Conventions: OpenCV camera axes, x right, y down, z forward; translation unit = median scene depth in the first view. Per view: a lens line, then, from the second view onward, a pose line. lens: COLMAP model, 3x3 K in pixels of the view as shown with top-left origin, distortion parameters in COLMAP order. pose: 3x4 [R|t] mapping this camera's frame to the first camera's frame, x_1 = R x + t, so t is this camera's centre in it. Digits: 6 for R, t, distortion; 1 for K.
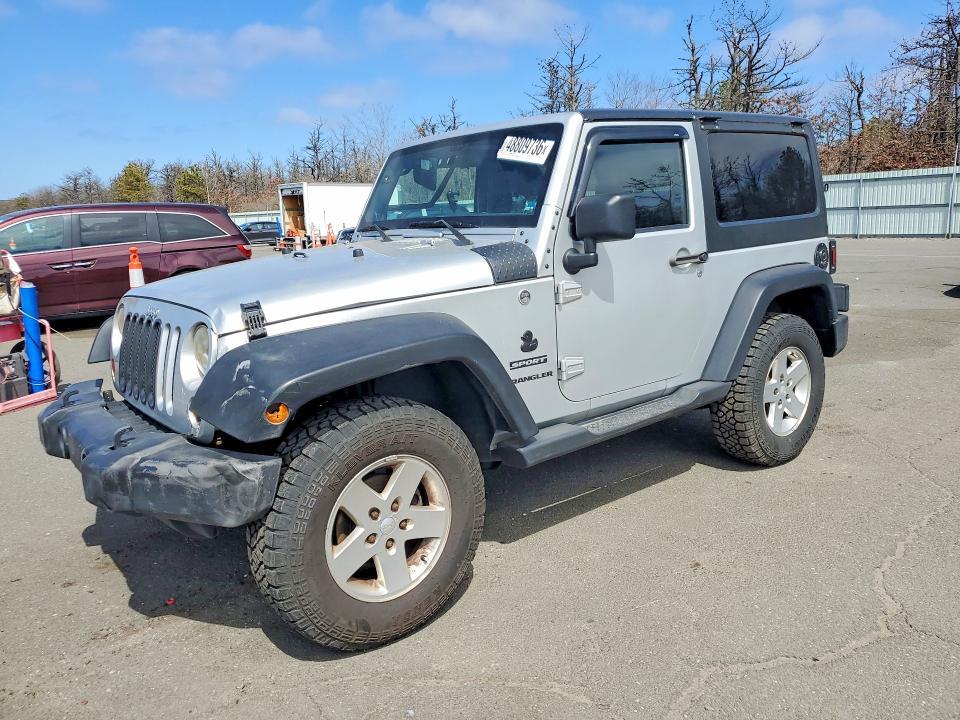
lens RADIAL K [[758.0, 0, 480.0], [0, 758.0, 360.0], [0, 0, 1]] dist [0.002889, 0.008427]
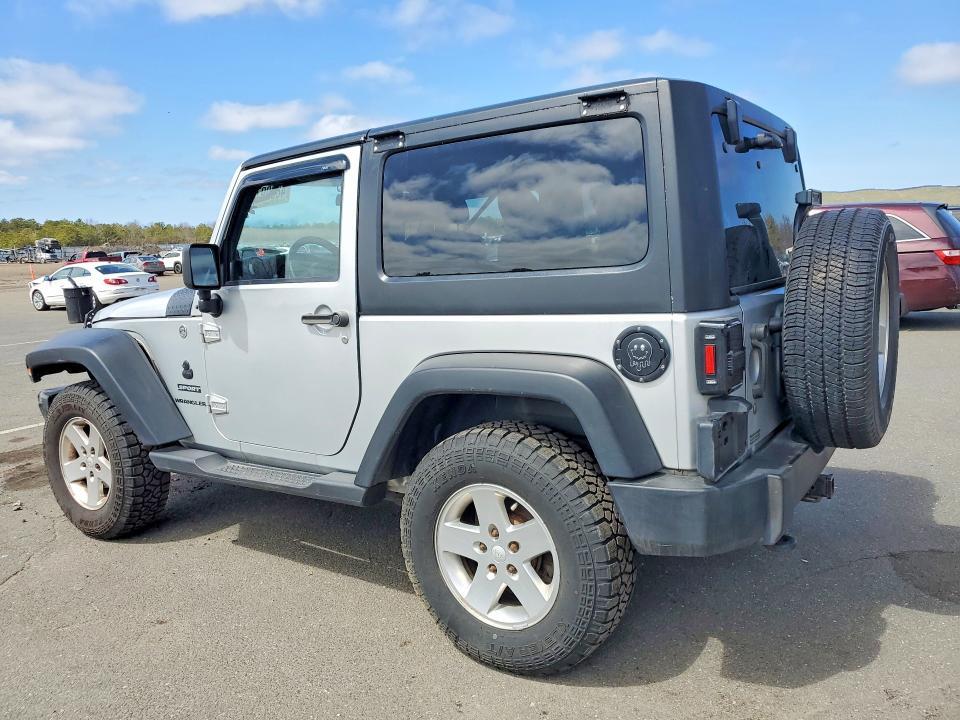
lens RADIAL K [[779.3, 0, 480.0], [0, 779.3, 360.0], [0, 0, 1]] dist [0.005682, 0.003913]
pose [[0.278094, 0.168647, -0.945633, 1.193196], [-0.149598, 0.980058, 0.130793, -0.238641], [0.948833, 0.105092, 0.297777, 0.972398]]
